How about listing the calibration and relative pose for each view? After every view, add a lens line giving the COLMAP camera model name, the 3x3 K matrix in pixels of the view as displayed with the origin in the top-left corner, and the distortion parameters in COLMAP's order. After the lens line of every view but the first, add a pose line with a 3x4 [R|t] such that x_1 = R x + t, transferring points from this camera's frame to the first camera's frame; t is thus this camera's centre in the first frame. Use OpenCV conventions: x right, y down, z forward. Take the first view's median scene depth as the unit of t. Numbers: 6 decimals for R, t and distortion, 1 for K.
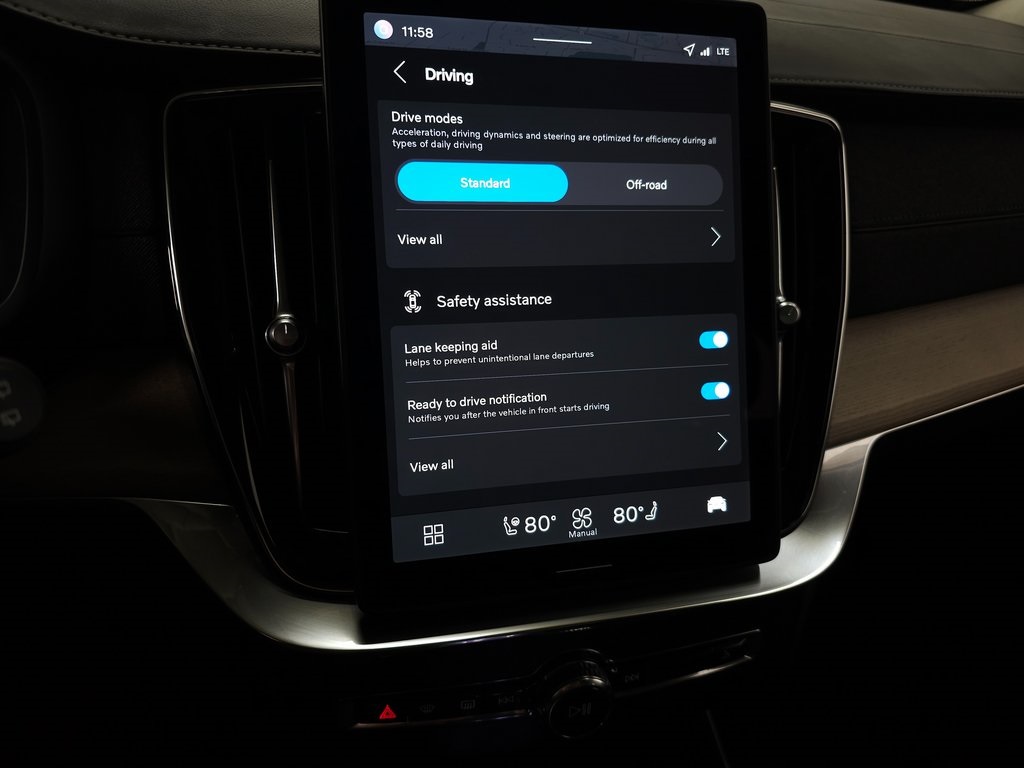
lens RADIAL K [[705.2, 0, 510.3], [0, 705.2, 377.1], [0, 0, 1]] dist [0.026234, -0.019805]
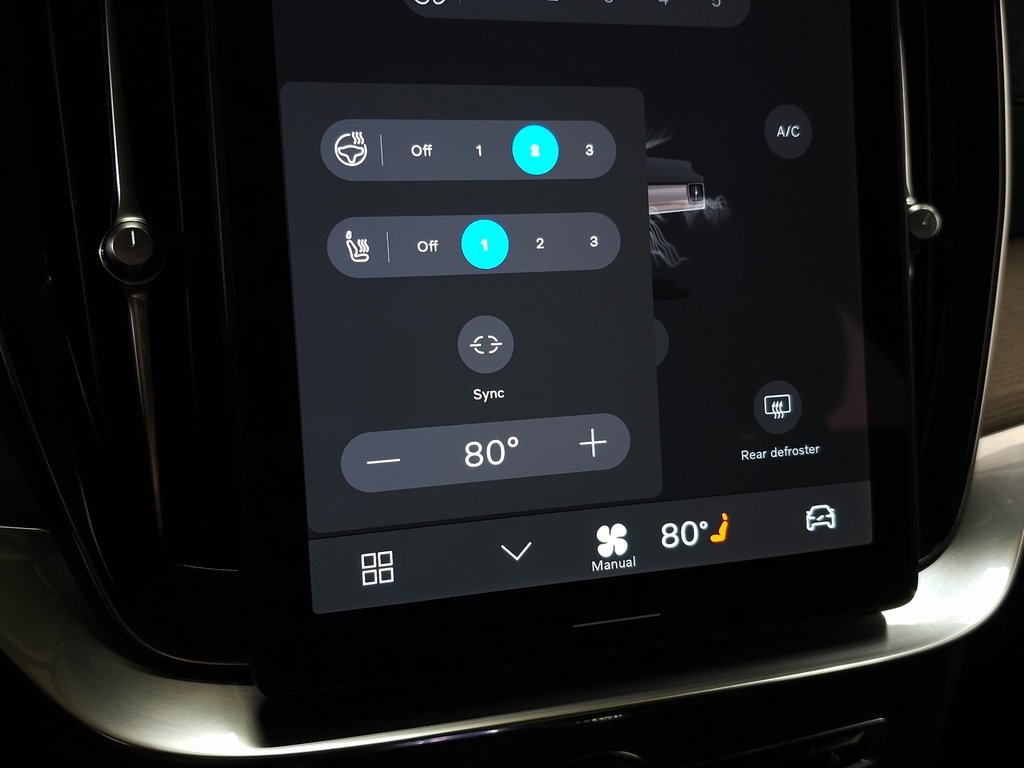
lens RADIAL K [[824.6, 0, 504.5], [0, 824.6, 396.4], [0, 0, 1]] dist [0.039069, 0.008995]
pose [[0.999756, -0.019011, -0.011267, 0.015001], [0.018785, 0.999626, -0.019874, 0.082033], [0.011641, 0.019658, 0.999739, 0.246725]]
